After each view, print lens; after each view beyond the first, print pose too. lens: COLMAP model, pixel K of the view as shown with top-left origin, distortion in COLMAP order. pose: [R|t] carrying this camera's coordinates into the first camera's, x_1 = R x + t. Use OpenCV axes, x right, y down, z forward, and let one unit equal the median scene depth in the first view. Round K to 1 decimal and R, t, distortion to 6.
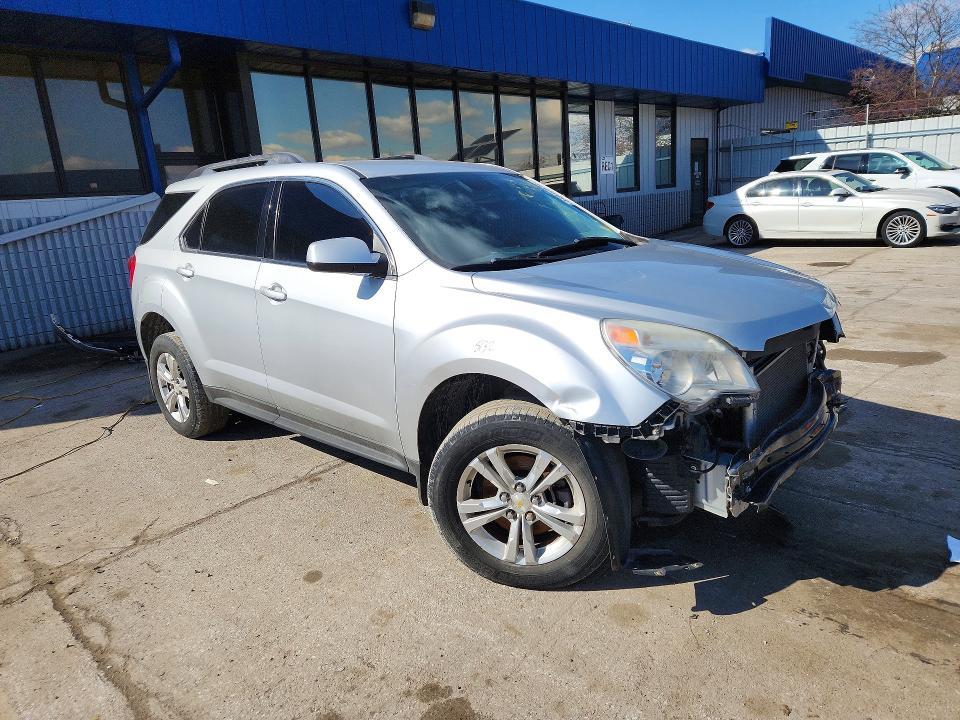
lens RADIAL K [[657.4, 0, 494.8], [0, 657.4, 357.6], [0, 0, 1]] dist [0.063762, -0.055842]
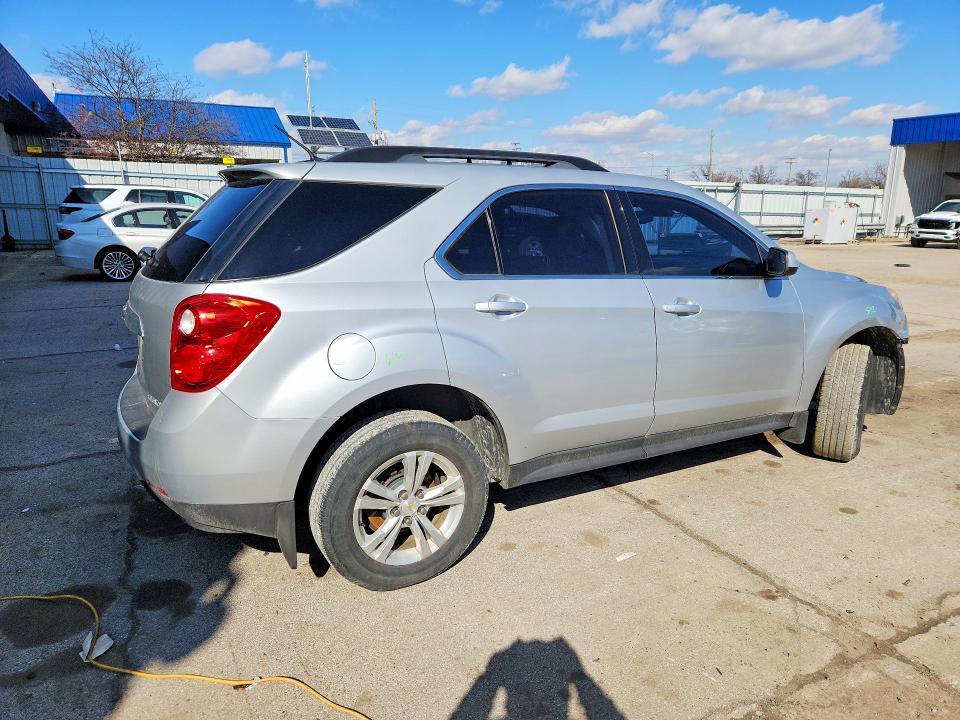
lens RADIAL K [[657.4, 0, 494.8], [0, 657.4, 357.6], [0, 0, 1]] dist [0.063762, -0.055842]
pose [[0.290806, -0.140389, 0.946426, -0.323551], [0.194684, 0.977165, 0.085129, -0.038958], [-0.936766, 0.159498, 0.311496, 0.234788]]
